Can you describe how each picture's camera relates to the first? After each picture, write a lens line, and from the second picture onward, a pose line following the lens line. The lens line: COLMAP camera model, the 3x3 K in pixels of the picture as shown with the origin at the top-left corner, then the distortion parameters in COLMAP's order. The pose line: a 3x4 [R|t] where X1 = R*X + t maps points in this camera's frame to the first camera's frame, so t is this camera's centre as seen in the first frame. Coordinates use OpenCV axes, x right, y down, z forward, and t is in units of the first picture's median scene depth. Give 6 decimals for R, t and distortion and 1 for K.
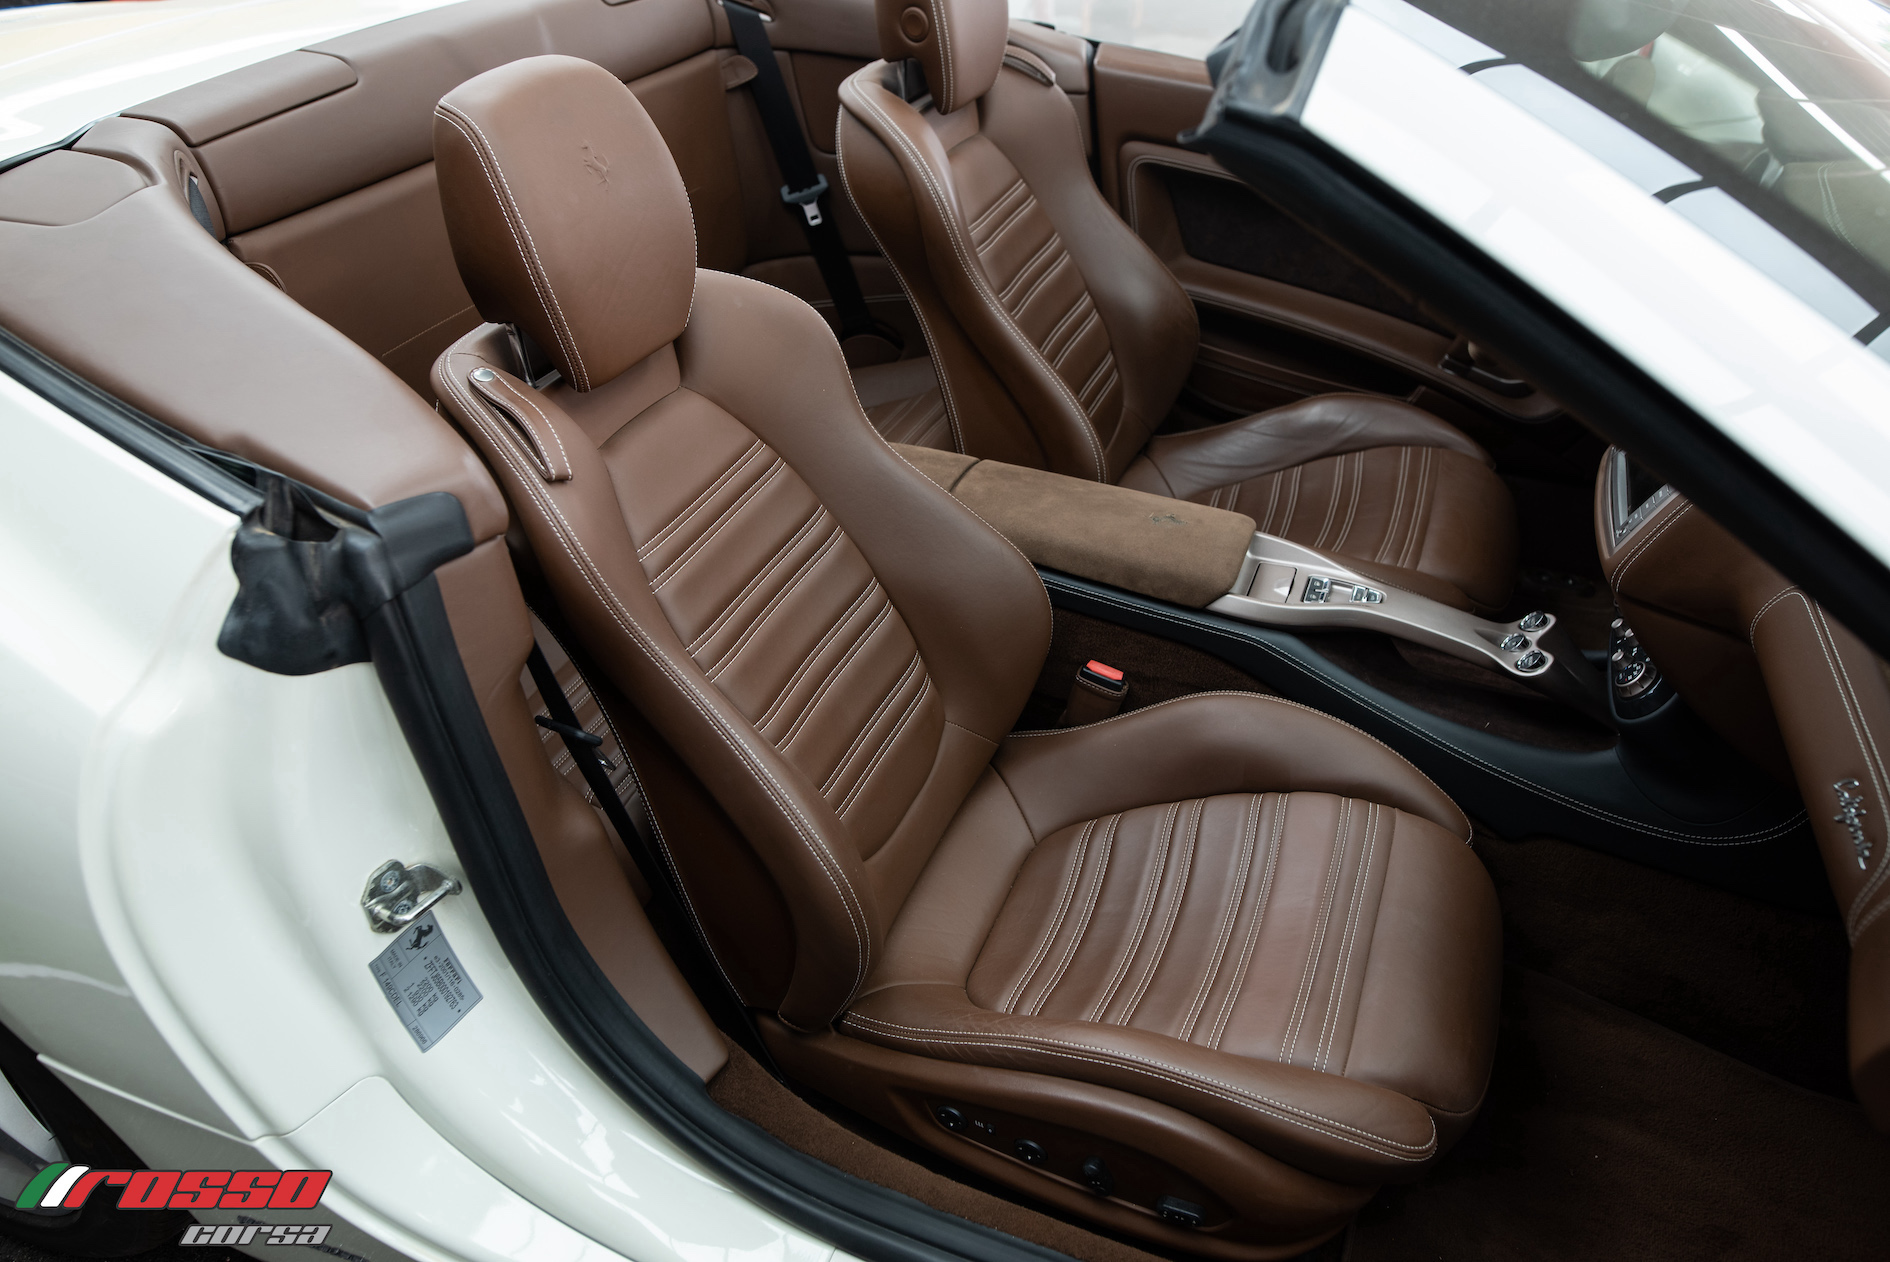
lens RADIAL K [[1335.9, 0, 945.0], [0, 1335.9, 631.0], [0, 0, 1]] dist [-0.068468, 0.097977]
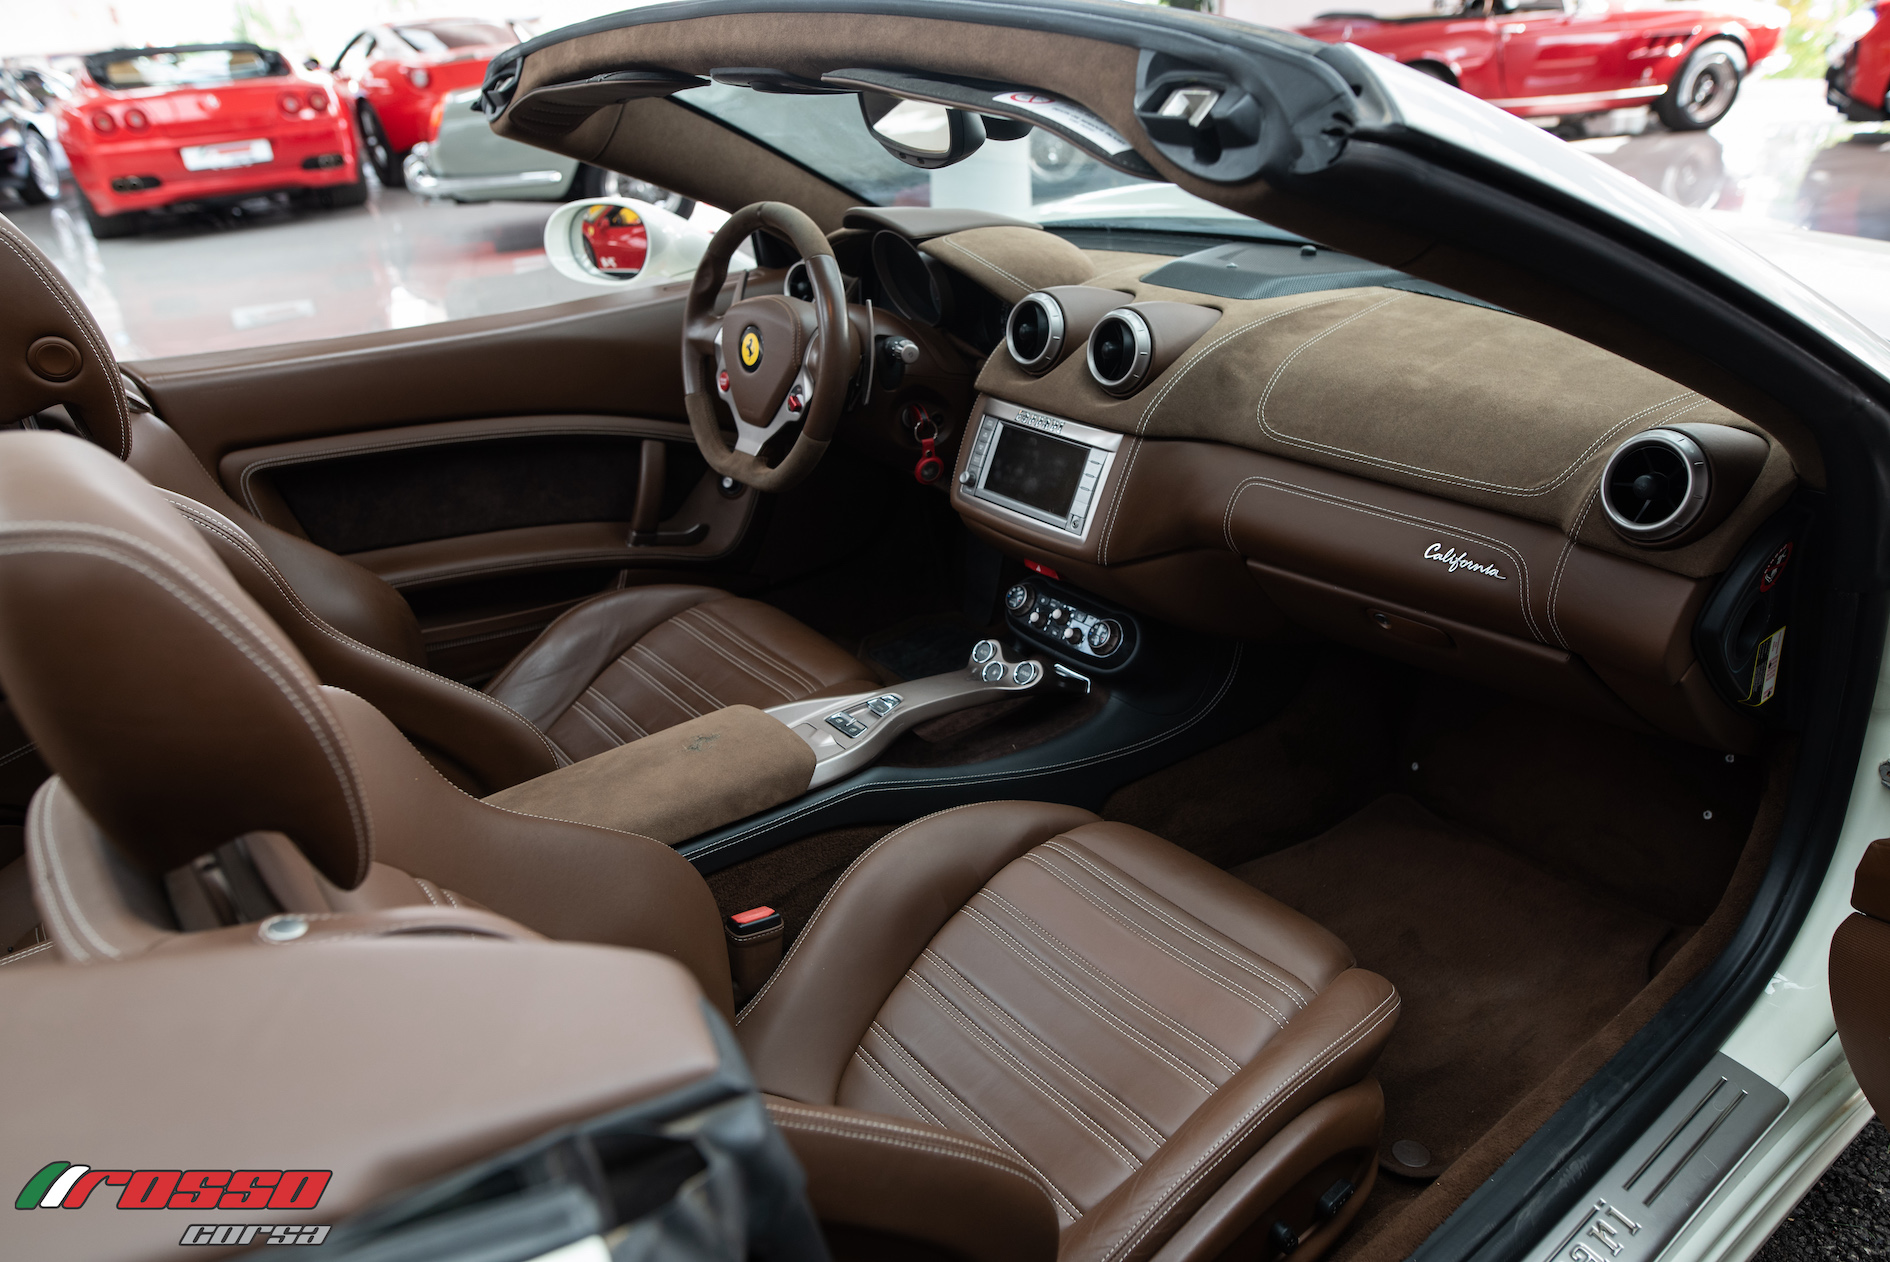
lens RADIAL K [[1335.9, 0, 945.0], [0, 1335.9, 631.0], [0, 0, 1]] dist [-0.068468, 0.097977]
pose [[0.476481, -0.409304, 0.778098, -0.447825], [0.551924, 0.828156, 0.097657, -0.148619], [-0.684358, 0.382919, 0.620505, 0.296756]]
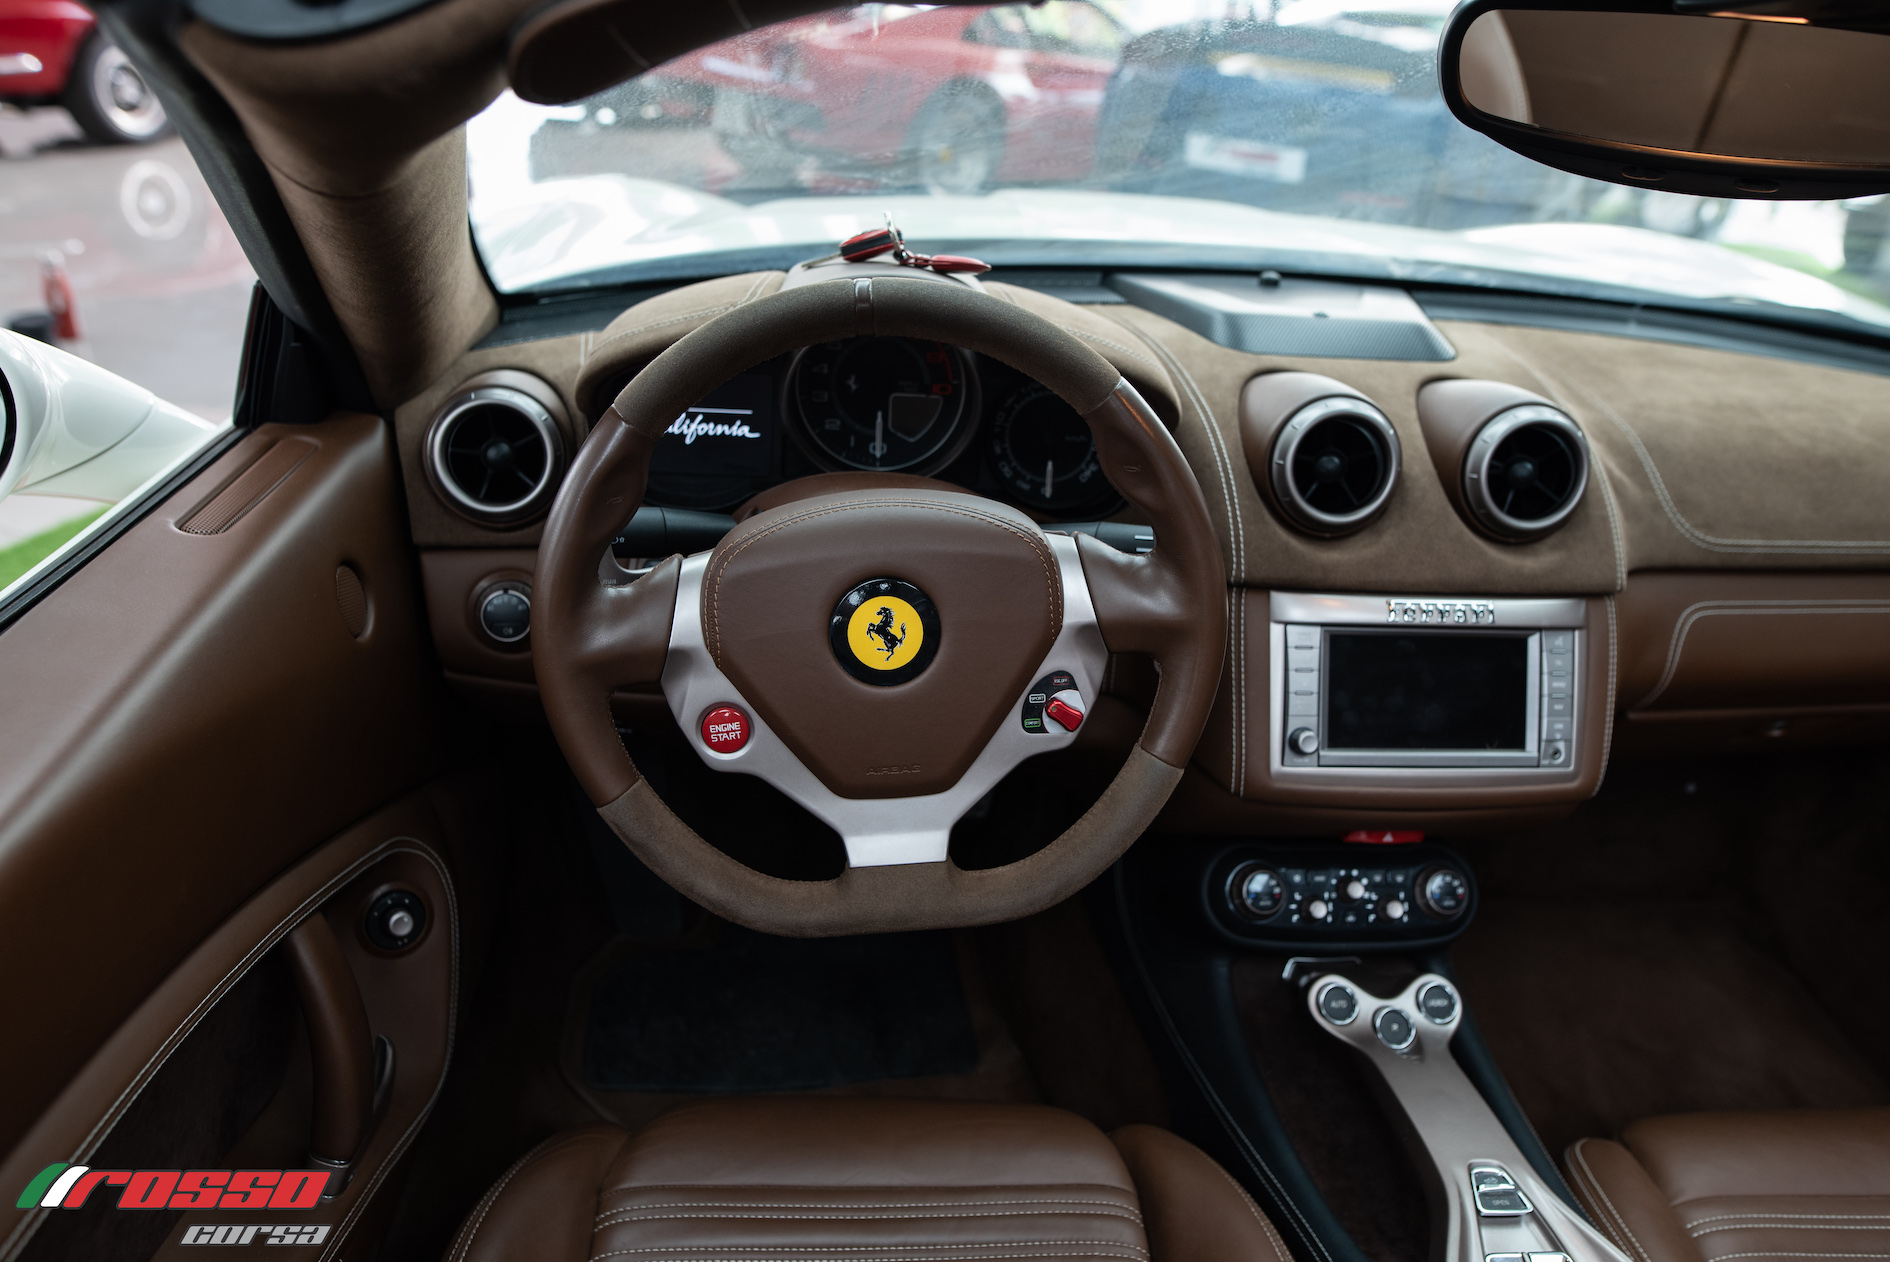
lens RADIAL K [[1335.9, 0, 945.0], [0, 1335.9, 631.0], [0, 0, 1]] dist [-0.068468, 0.097977]
pose [[-0.467118, -0.429634, 0.772797, 0.095171], [0.452401, 0.634813, 0.626376, -0.631361], [-0.759694, 0.642205, -0.102165, 1.079262]]
